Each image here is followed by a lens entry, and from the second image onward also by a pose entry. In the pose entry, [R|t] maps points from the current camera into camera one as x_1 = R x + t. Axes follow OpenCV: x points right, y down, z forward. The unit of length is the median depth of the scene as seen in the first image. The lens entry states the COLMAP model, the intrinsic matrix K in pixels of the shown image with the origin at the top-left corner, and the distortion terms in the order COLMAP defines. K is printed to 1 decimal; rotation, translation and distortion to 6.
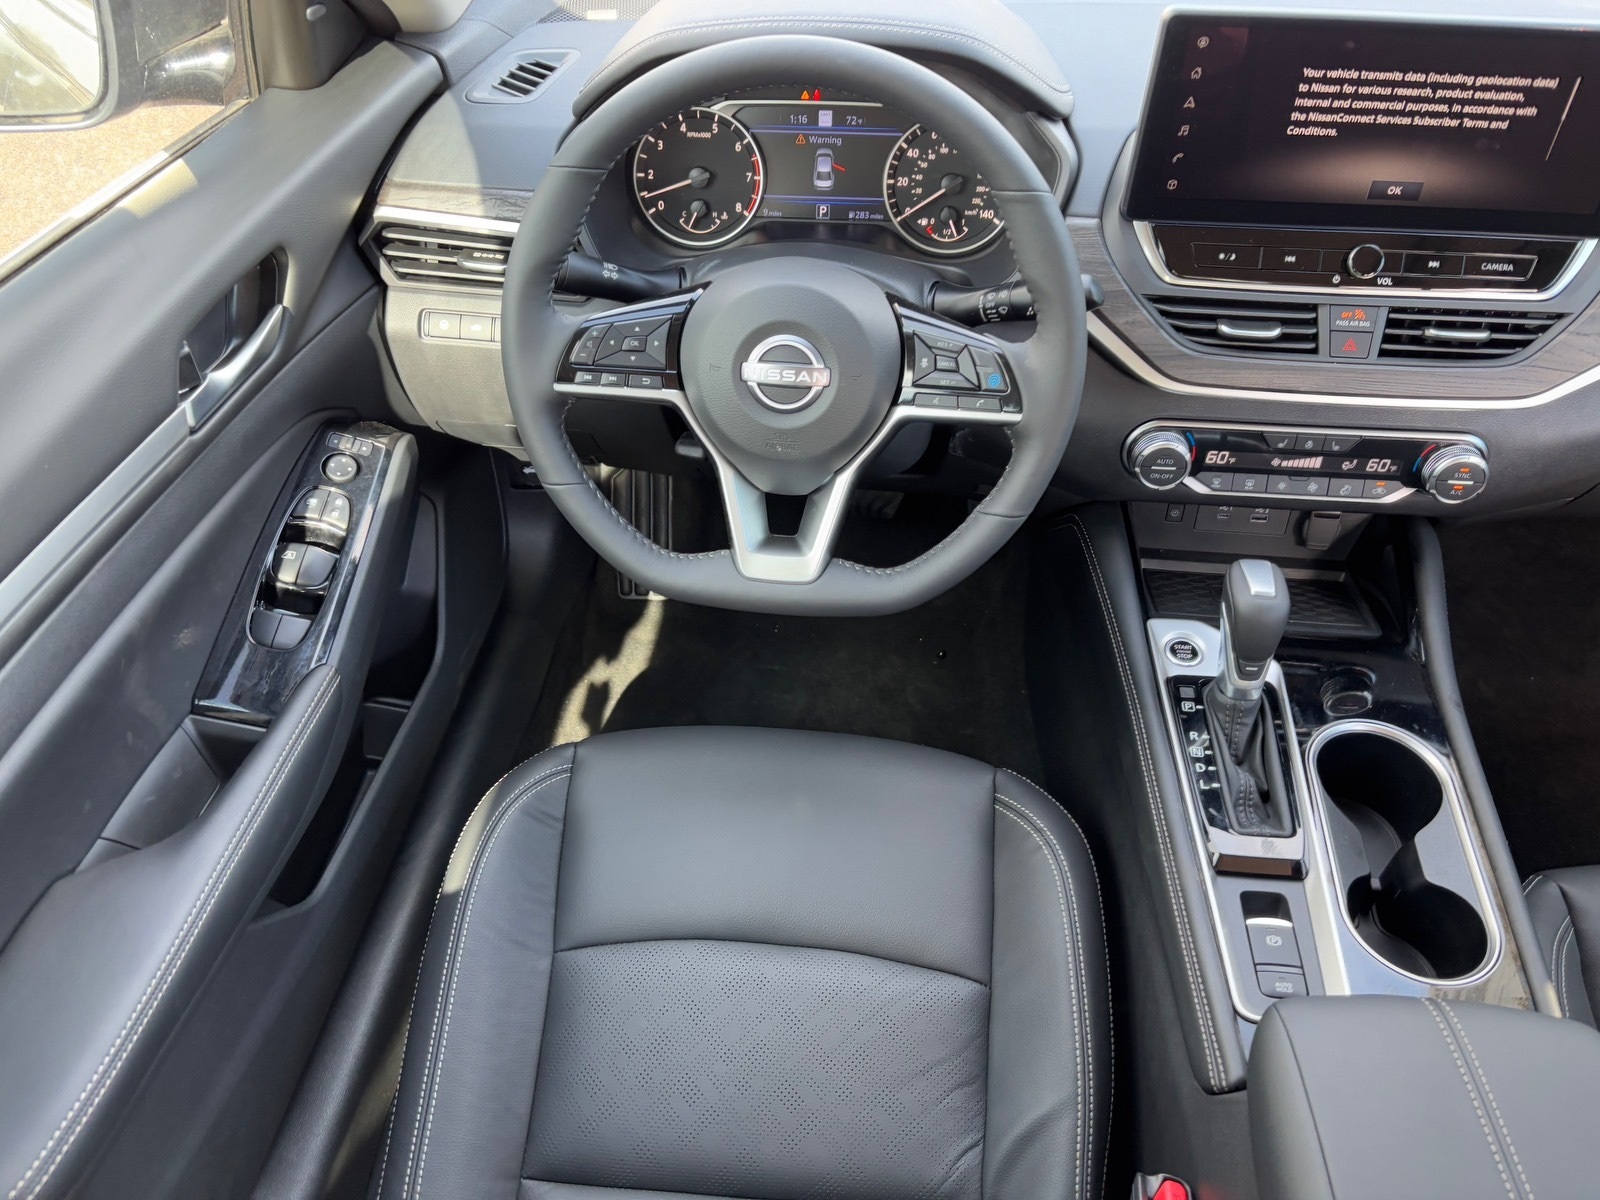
lens RADIAL K [[1223.1, 0, 801.6], [0, 1223.1, 611.1], [0, 0, 1]] dist [0.033921, -0.051808]
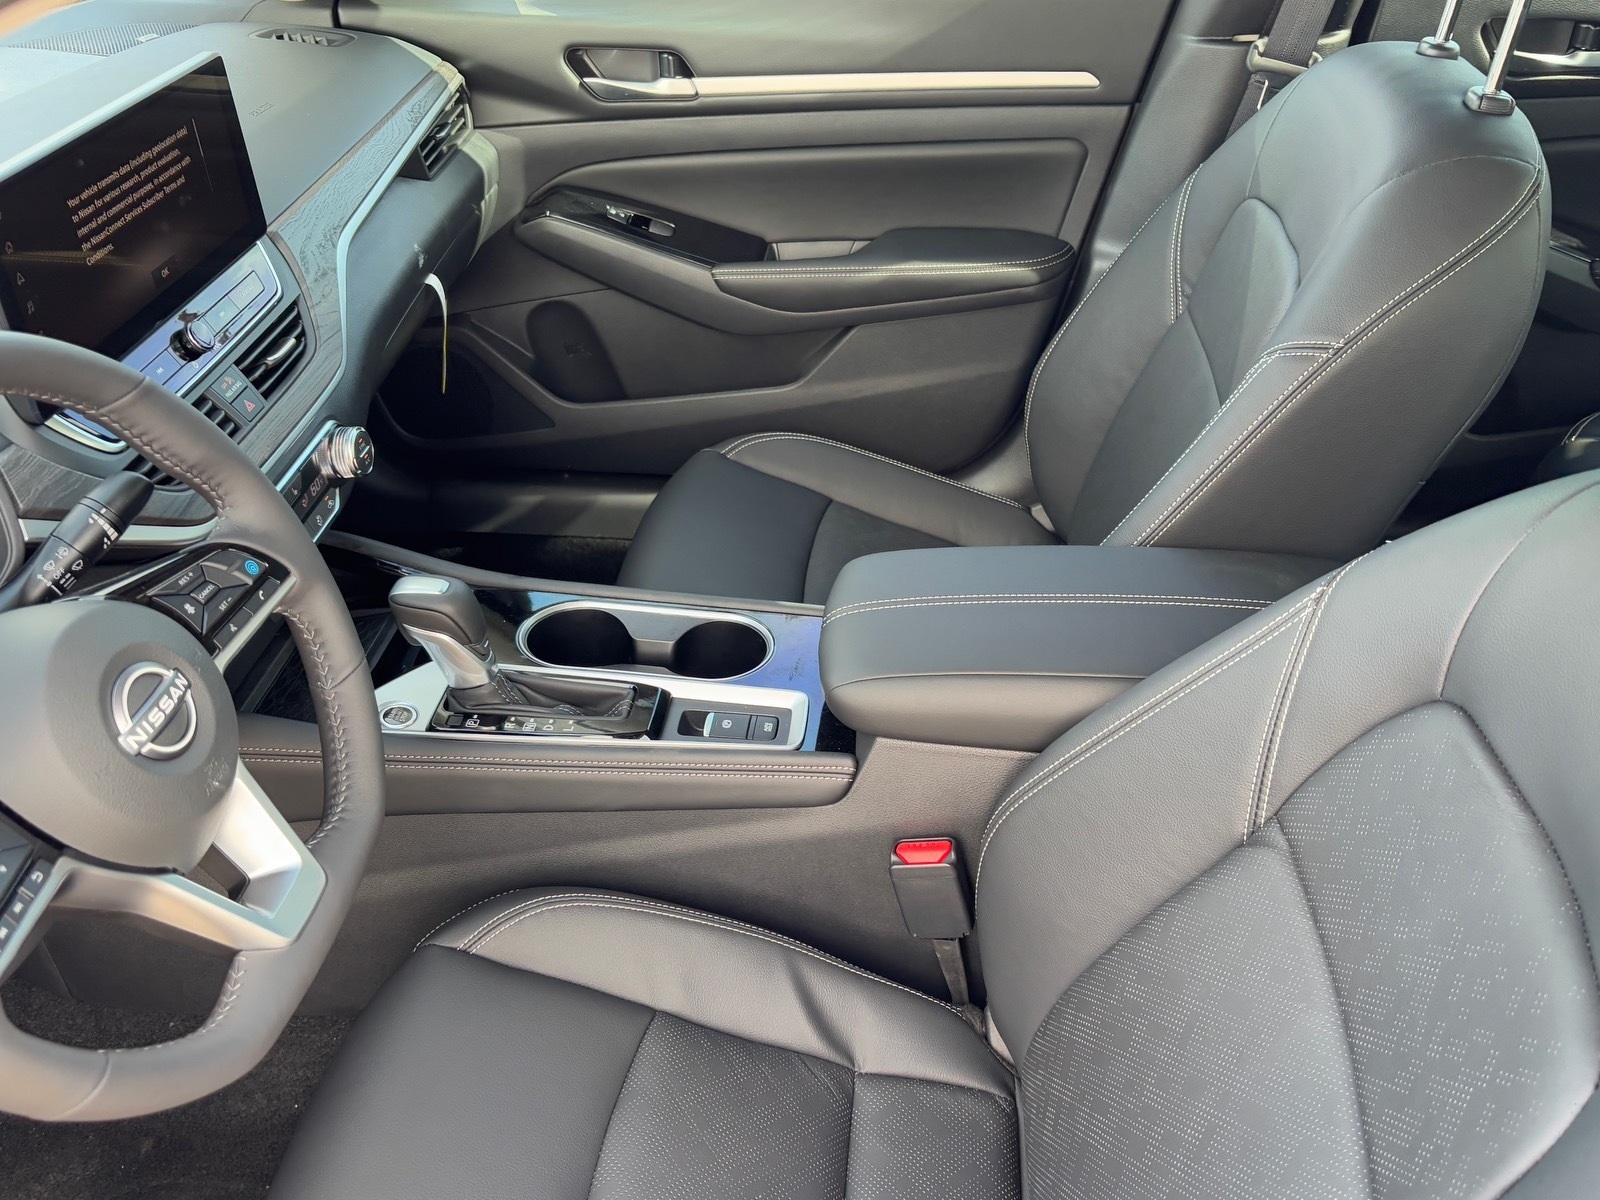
lens RADIAL K [[1430.5, 0, 833.0], [0, 1430.5, 607.8], [0, 0, 1]] dist [0.027471, -0.042560]
pose [[-0.000754, -0.568992, 0.822343, -0.599266], [0.683456, 0.600010, 0.415783, -0.266751], [-0.729991, 0.562349, 0.388428, 0.265547]]
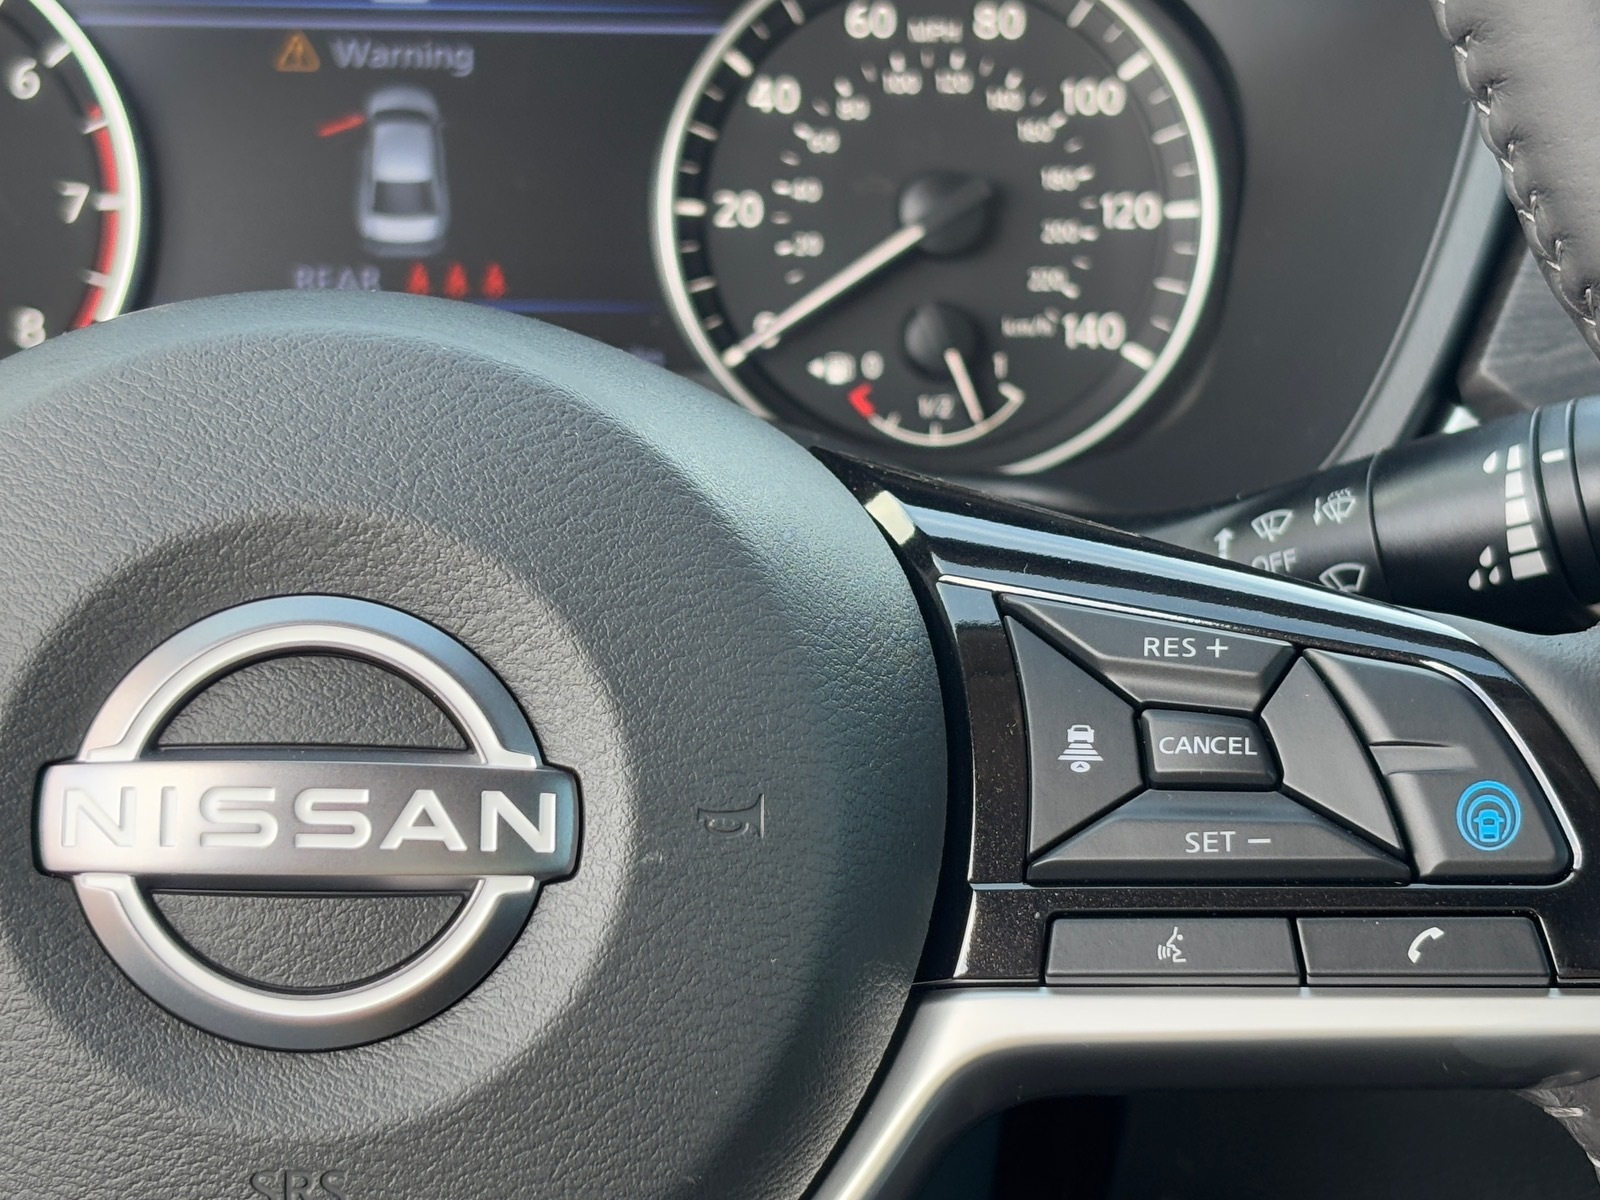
lens RADIAL K [[3395.5, 0, 856.0], [0, 3395.5, 643.7], [0, 0, 1]] dist [0.115197, 0.000000]
pose [[0.982426, -0.028916, 0.184398, -0.021563], [0.095156, 0.927494, -0.361526, -0.033440], [-0.160574, 0.372719, 0.913946, 0.464935]]
